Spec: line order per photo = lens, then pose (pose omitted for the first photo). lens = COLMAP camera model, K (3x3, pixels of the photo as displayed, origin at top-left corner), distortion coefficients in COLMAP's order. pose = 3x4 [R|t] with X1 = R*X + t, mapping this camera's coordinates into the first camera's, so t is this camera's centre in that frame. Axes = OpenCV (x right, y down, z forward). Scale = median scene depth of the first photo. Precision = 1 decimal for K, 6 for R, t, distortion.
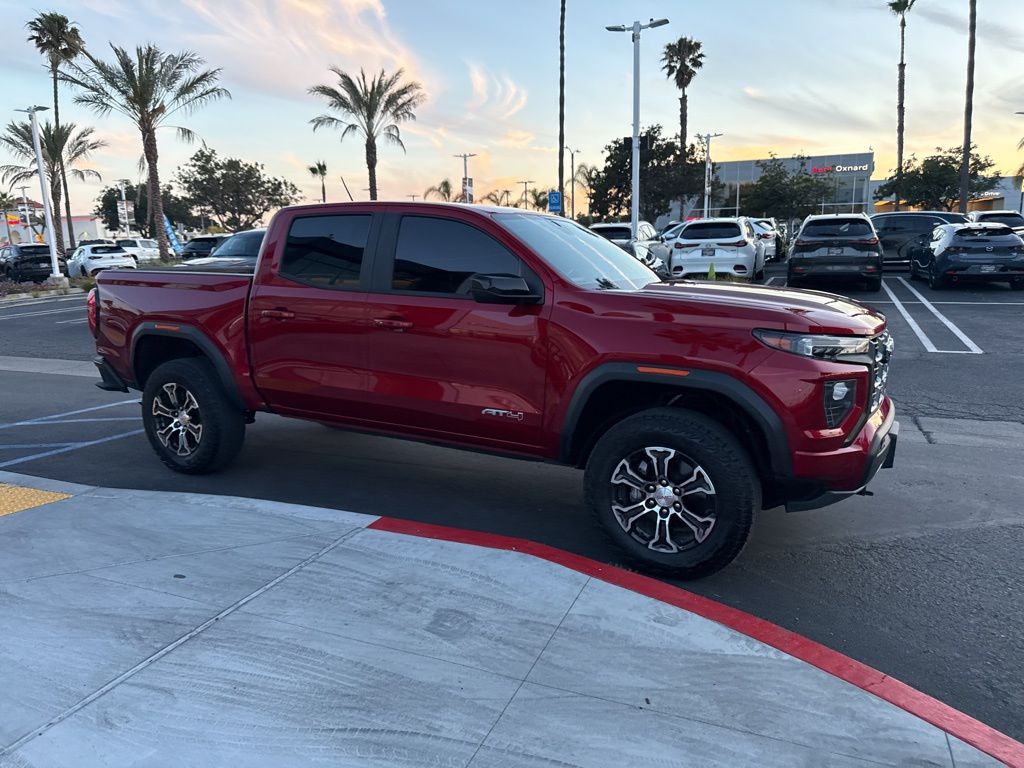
lens RADIAL K [[724.2, 0, 515.1], [0, 724.2, 385.9], [0, 0, 1]] dist [0.015496, -0.020082]
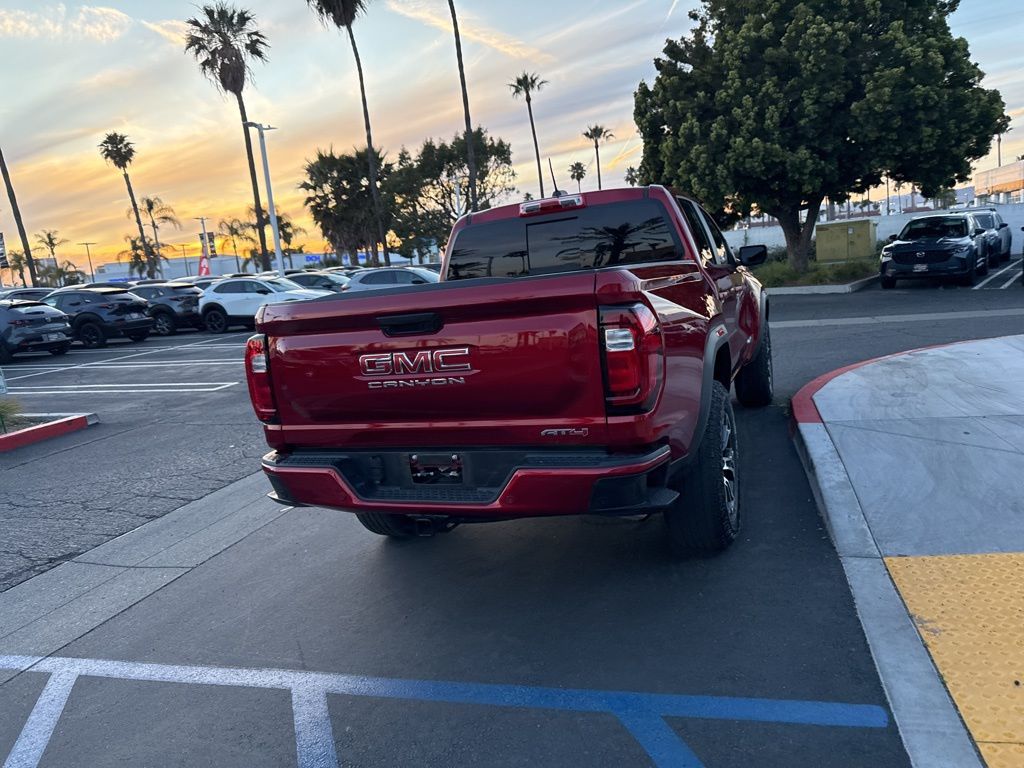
lens RADIAL K [[724.2, 0, 506.6], [0, 724.2, 385.1], [0, 0, 1]] dist [0.015496, -0.020082]
pose [[-0.101214, -0.130896, 0.986216, -1.637723], [0.286670, 0.945423, 0.154902, -0.280853], [-0.952668, 0.298397, -0.058166, 1.783162]]
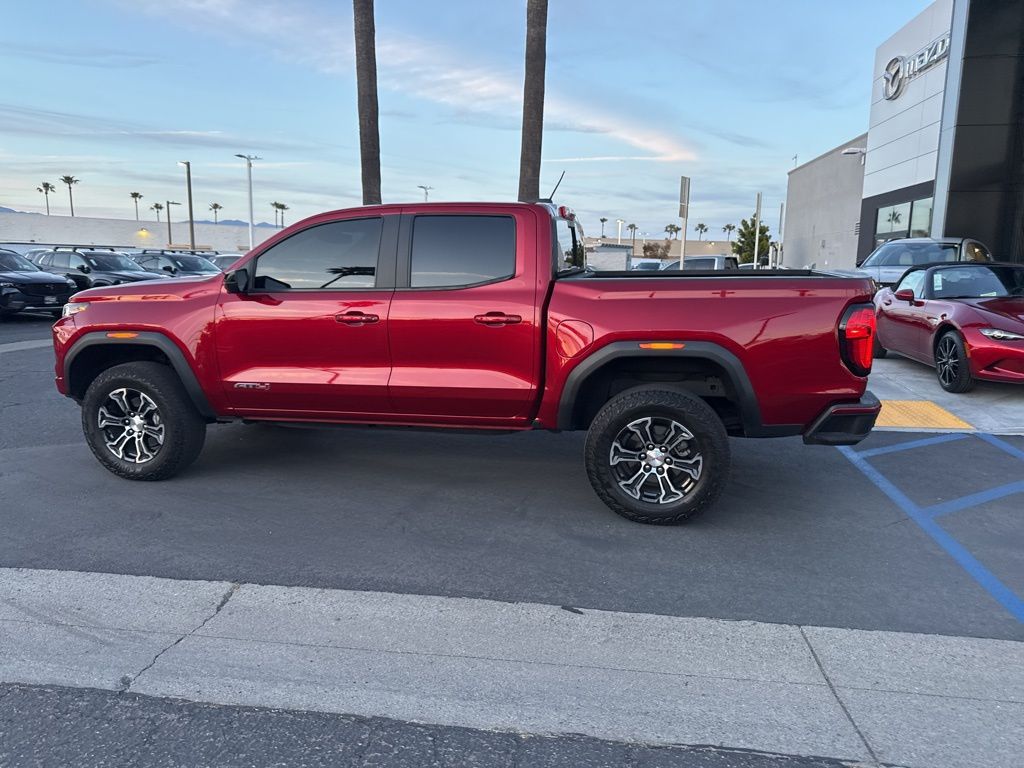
lens RADIAL K [[724.2, 0, 505.5], [0, 724.2, 387.7], [0, 0, 1]] dist [0.015496, -0.020082]
pose [[-0.964804, 0.056087, -0.256918, 0.128077], [-0.041892, 0.931732, 0.360723, -0.545798], [0.259610, 0.358790, -0.896589, 2.906562]]
